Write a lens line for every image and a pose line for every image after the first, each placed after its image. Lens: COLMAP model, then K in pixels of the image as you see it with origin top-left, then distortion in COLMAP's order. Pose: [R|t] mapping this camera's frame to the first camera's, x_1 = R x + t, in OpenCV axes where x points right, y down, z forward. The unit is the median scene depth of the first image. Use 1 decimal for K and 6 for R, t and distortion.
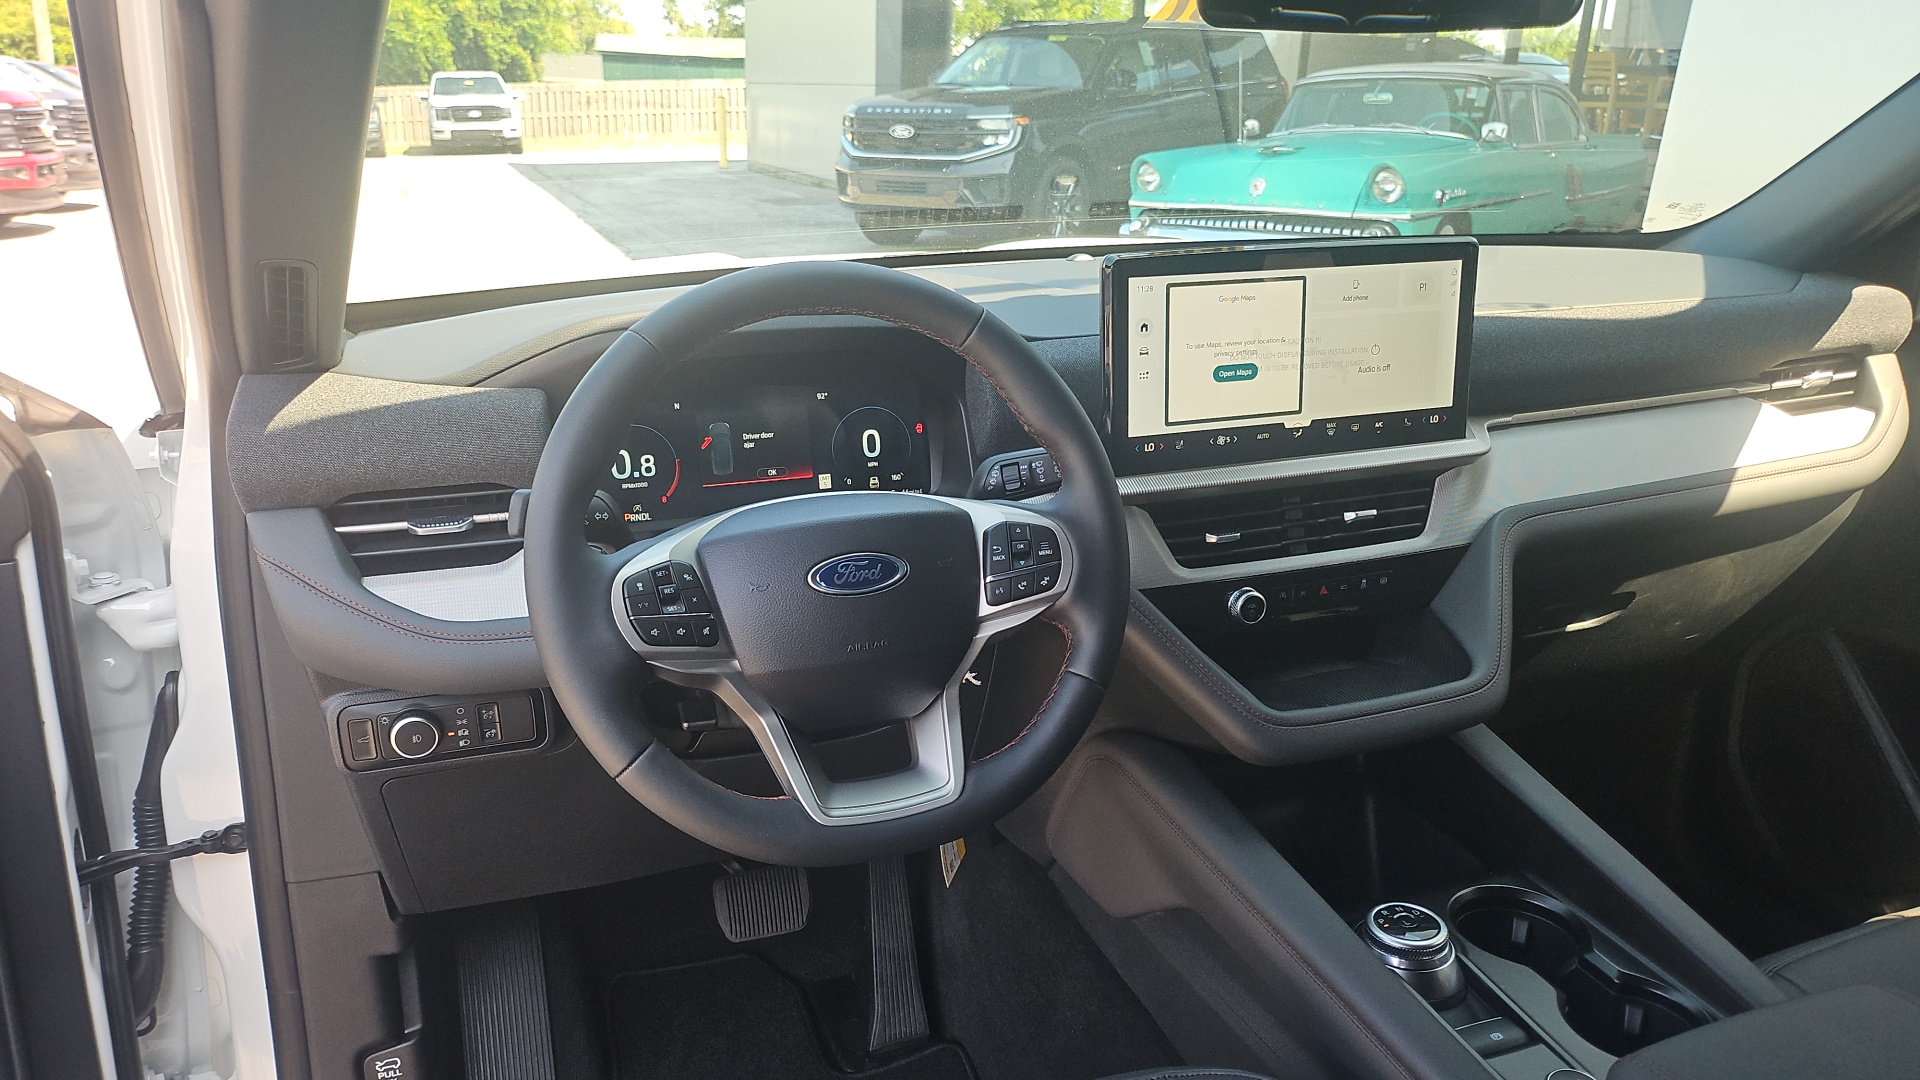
lens RADIAL K [[1363.0, 0, 960.0], [0, 1363.0, 540.0], [0, 0, 1]] dist [0.050979, -0.004583]
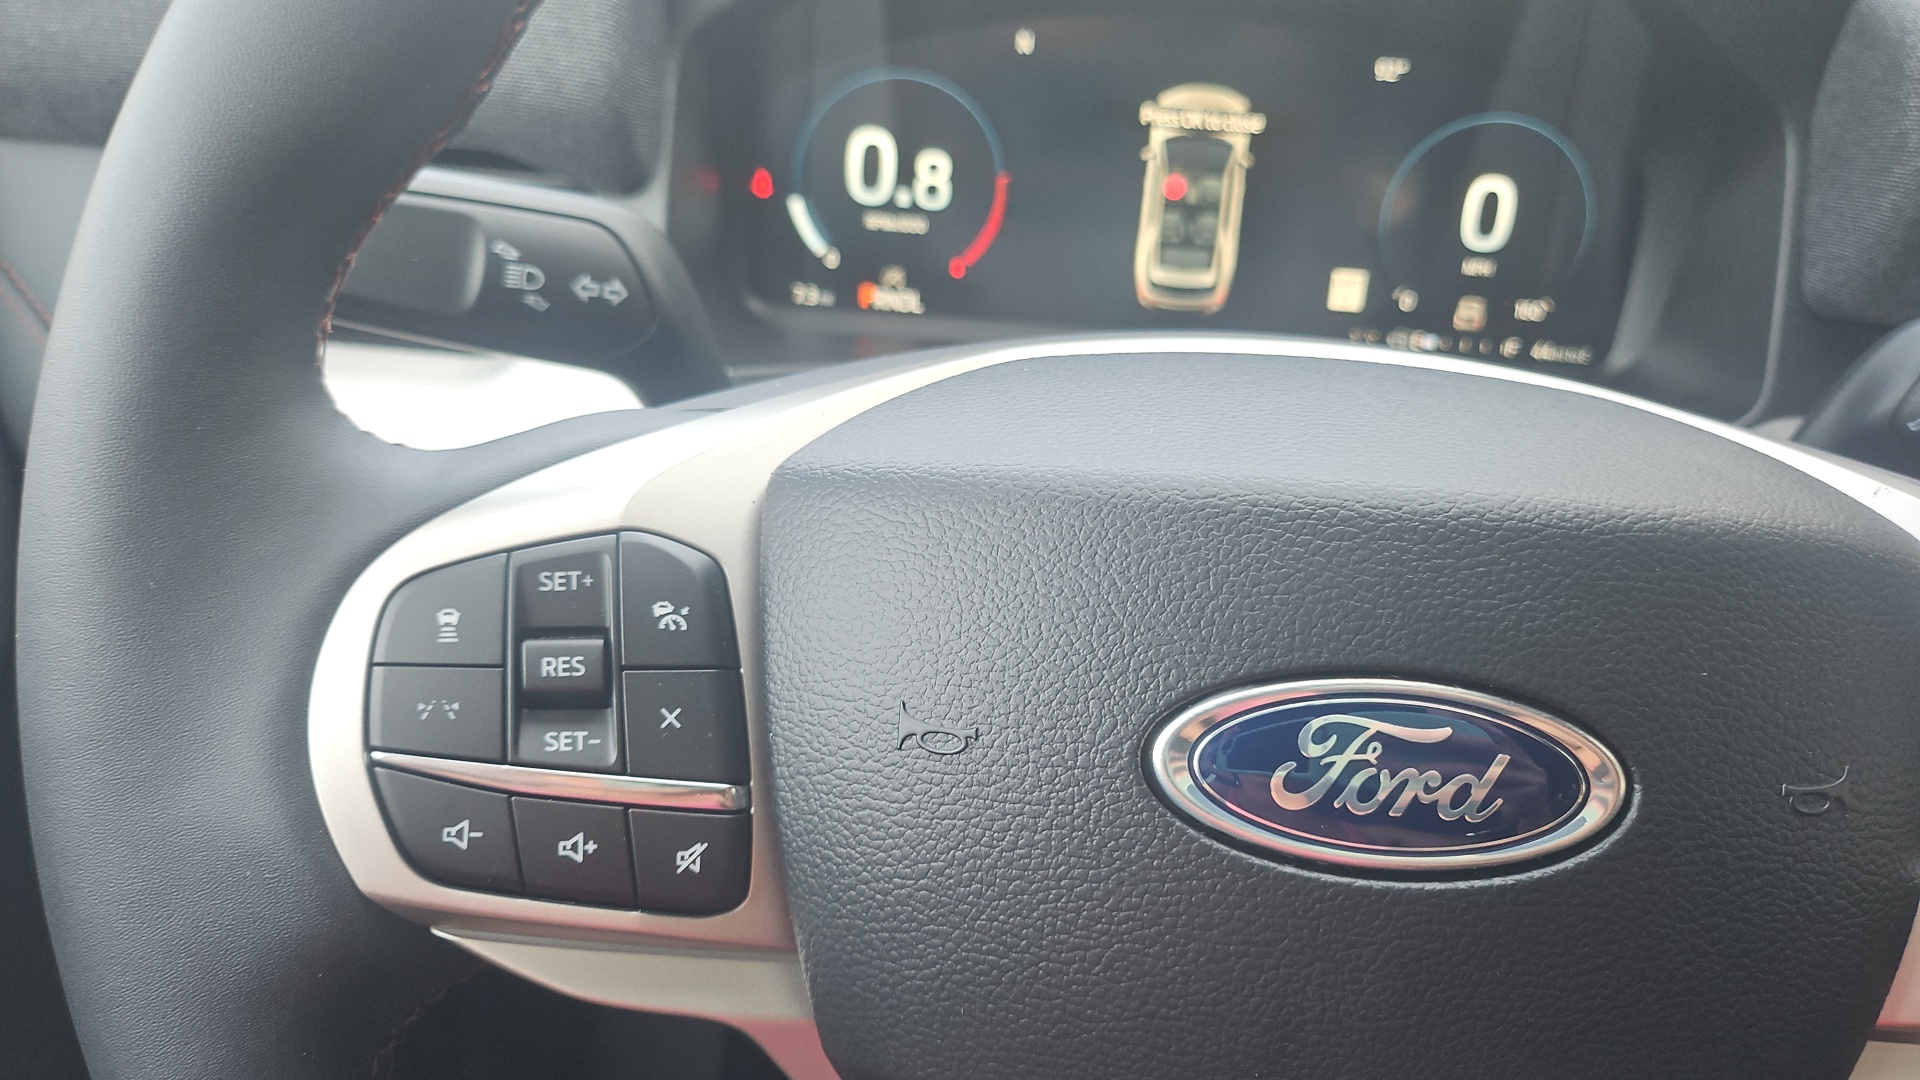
lens RADIAL K [[1381.3, 0, 960.0], [0, 1381.3, 540.0], [0, 0, 1]] dist [-0.001073, -0.003639]
pose [[0.917557, 0.234406, -0.321160, -0.058619], [-0.178969, 0.964770, 0.192842, -0.031646], [0.355049, -0.119466, 0.927183, 0.602488]]
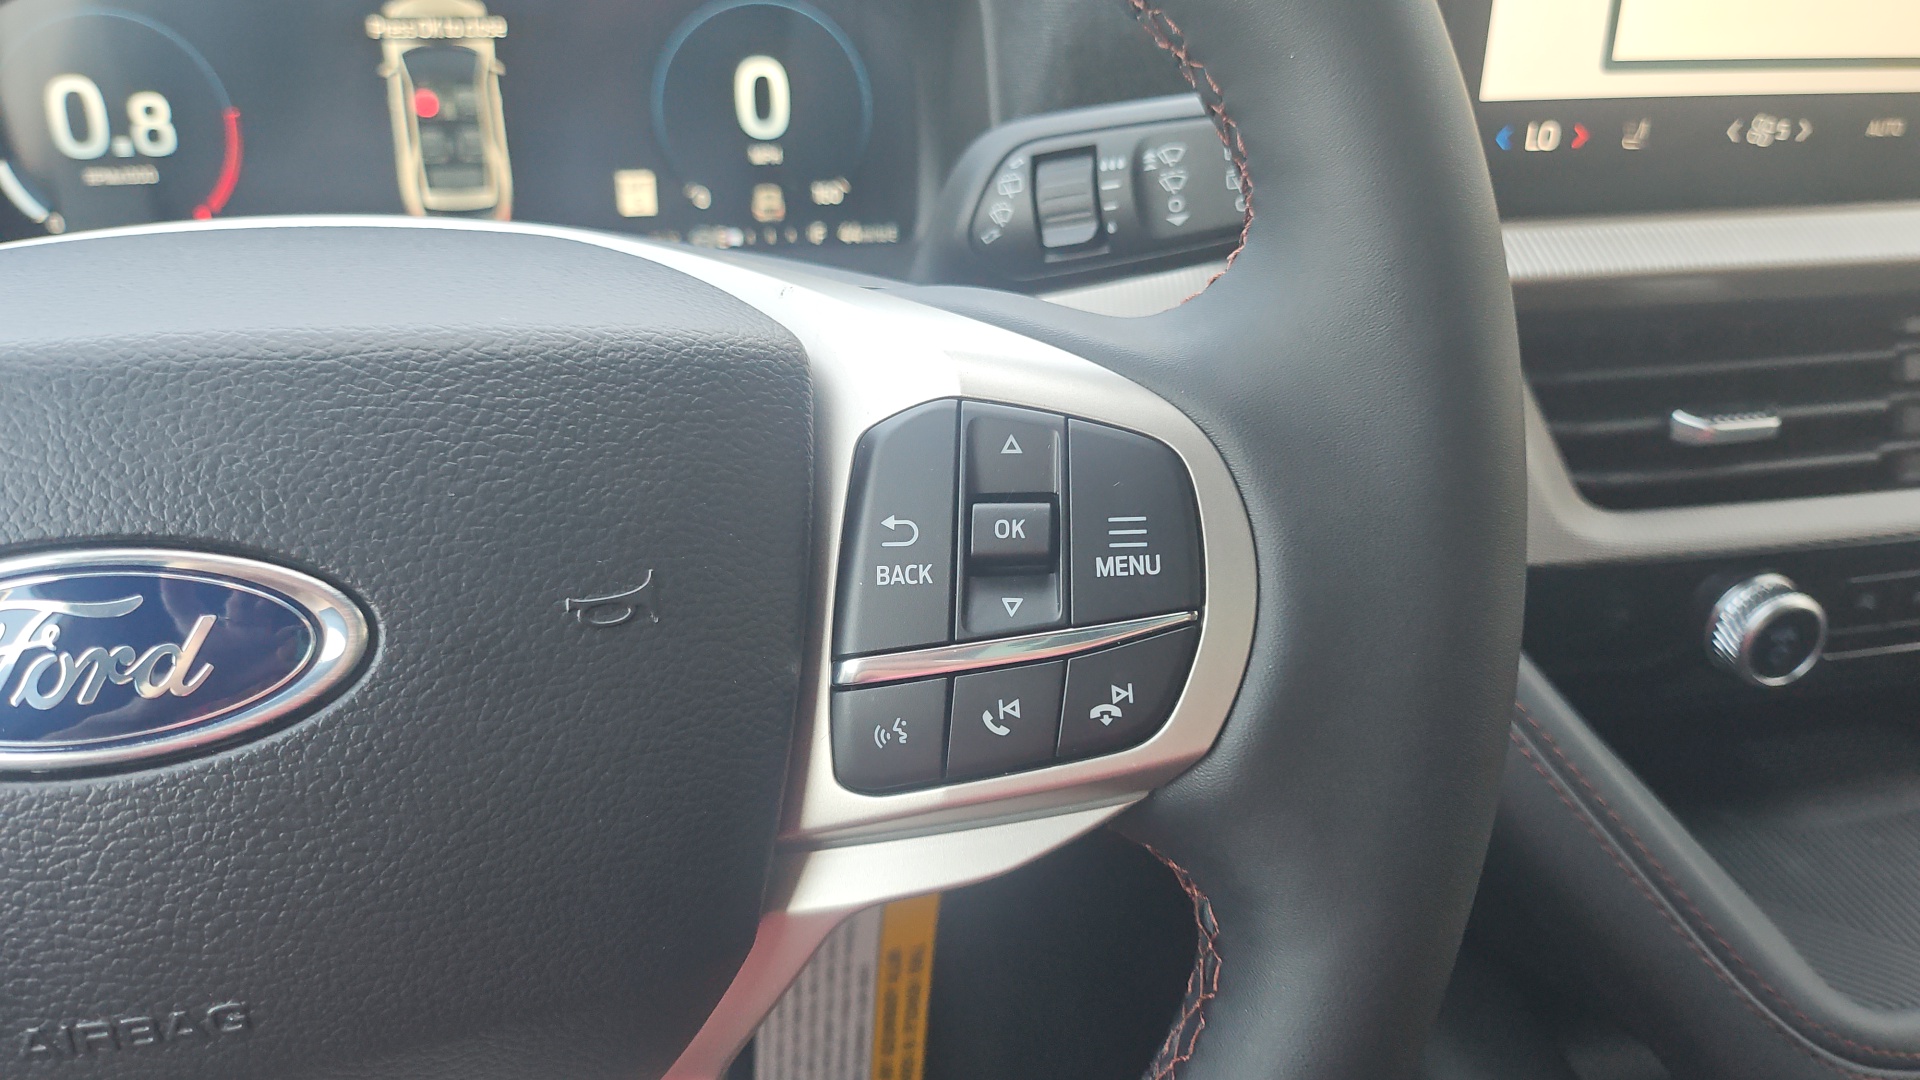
lens RADIAL K [[1398.2, 0, 923.5], [0, 1398.2, 537.8], [0, 0, 1]] dist [0.005237, -0.039397]
pose [[0.985525, 0.089832, -0.143773, 0.050972], [-0.062285, 0.980618, 0.185763, -0.027309], [0.157674, -0.174120, 0.972019, 0.644094]]
